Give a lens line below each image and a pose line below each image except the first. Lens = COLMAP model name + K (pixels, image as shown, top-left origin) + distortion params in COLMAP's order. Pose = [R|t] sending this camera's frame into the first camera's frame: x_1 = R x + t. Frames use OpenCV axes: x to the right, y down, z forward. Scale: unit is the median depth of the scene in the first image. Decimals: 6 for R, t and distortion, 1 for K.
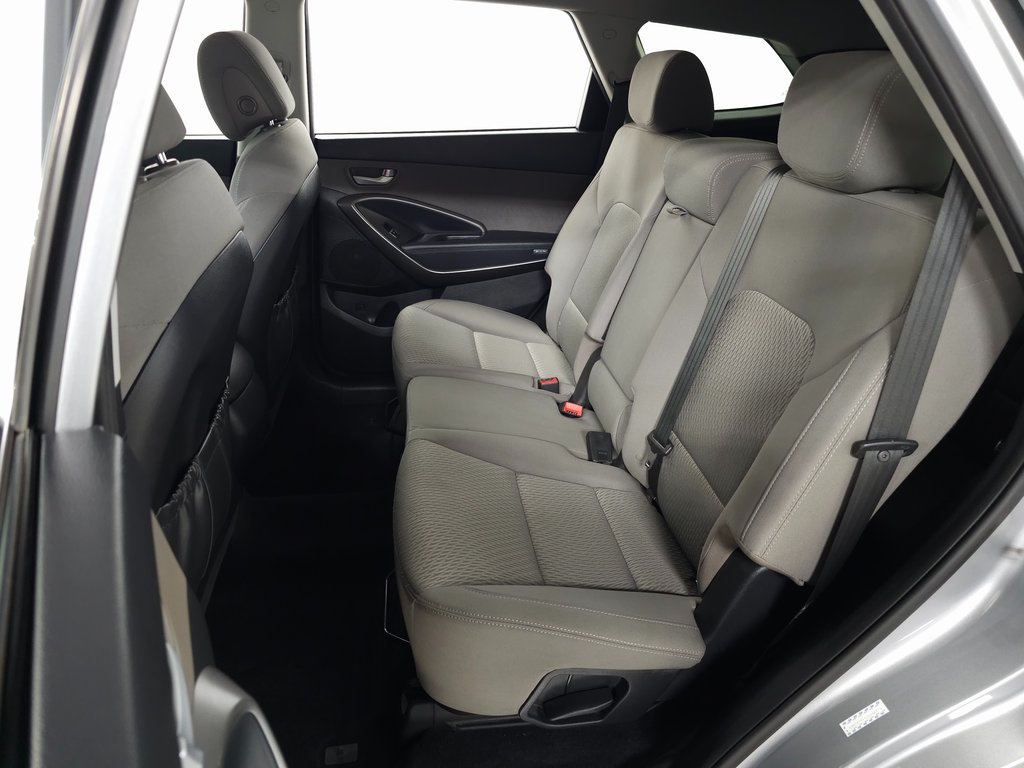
lens RADIAL K [[691.0, 0, 510.2], [0, 691.0, 391.4], [0, 0, 1]] dist [0.059180, -0.063156]
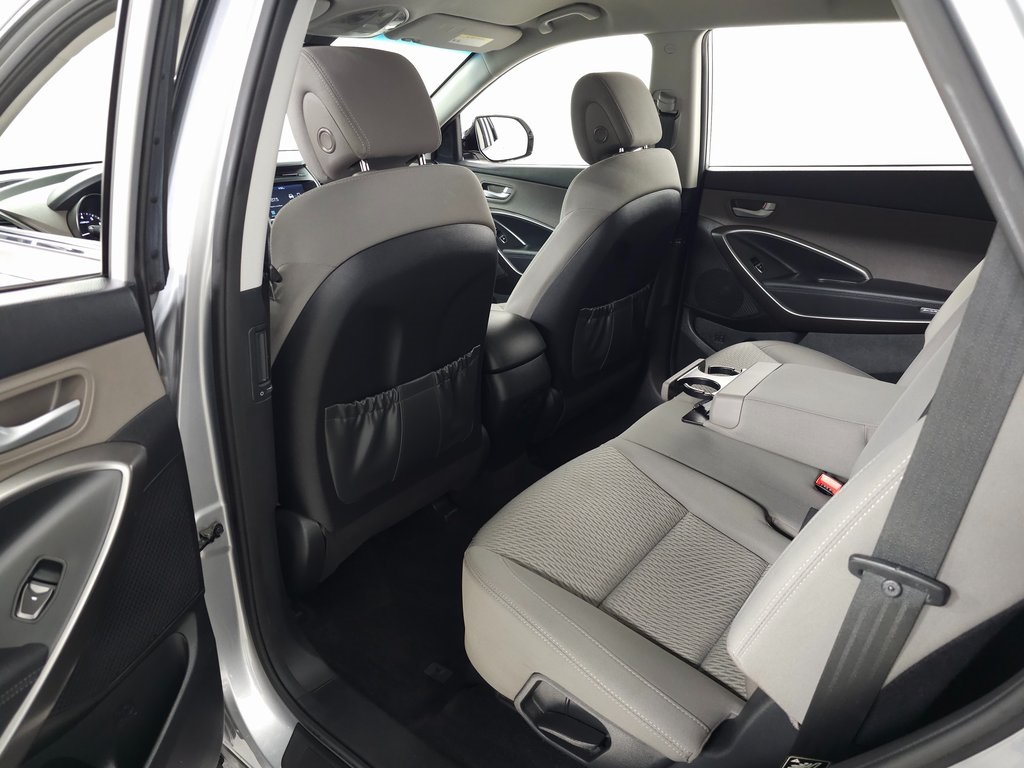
lens RADIAL K [[691.0, 0, 510.2], [0, 691.0, 391.4], [0, 0, 1]] dist [0.059180, -0.063156]
pose [[0.709172, 0.239669, -0.663048, 0.276477], [-0.281641, 0.958454, 0.045216, -0.008639], [0.646338, 0.154676, 0.747210, 0.078483]]
